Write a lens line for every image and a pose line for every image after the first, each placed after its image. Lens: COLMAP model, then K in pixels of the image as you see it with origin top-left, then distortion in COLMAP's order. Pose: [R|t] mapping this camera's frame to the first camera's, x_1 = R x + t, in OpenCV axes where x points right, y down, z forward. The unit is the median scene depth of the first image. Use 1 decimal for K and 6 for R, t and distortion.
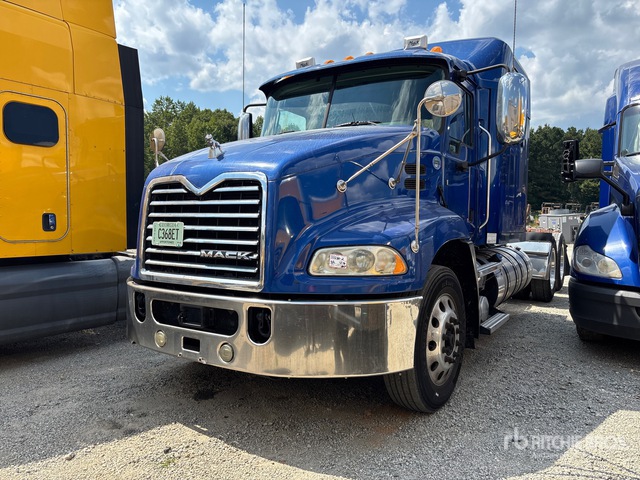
lens RADIAL K [[486.1, 0, 320.0], [0, 486.1, 240.0], [0, 0, 1]] dist [0.003227, 0.000176]
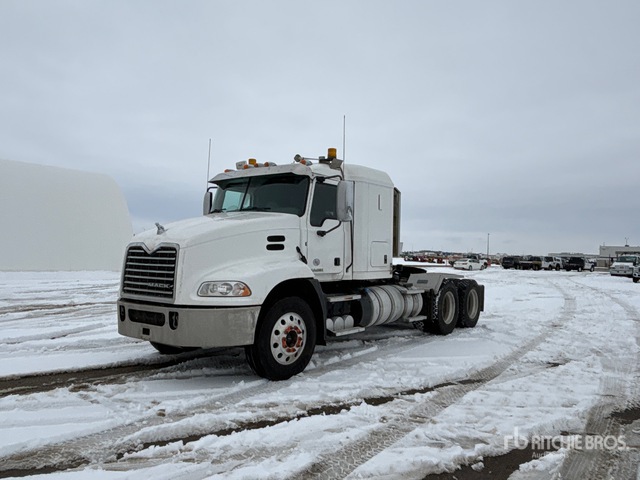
lens RADIAL K [[458.8, 0, 320.0], [0, 458.8, 240.0], [0, 0, 1]] dist [0.002258, 0.000243]
pose [[0.998420, 0.012382, -0.054810, 0.549980], [-0.016211, 0.997417, -0.069977, -0.032084], [0.053802, 0.070755, 0.996042, -0.826707]]
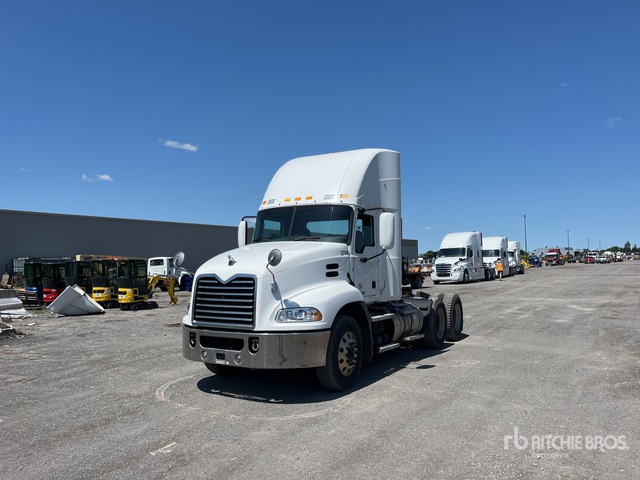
lens RADIAL K [[458.8, 0, 320.0], [0, 458.8, 240.0], [0, 0, 1]] dist [0.002258, 0.000243]
pose [[0.997939, -0.005636, 0.063916, 0.043061], [0.012065, 0.994850, -0.100640, -0.079667], [-0.063019, 0.101203, 0.992868, -1.062025]]
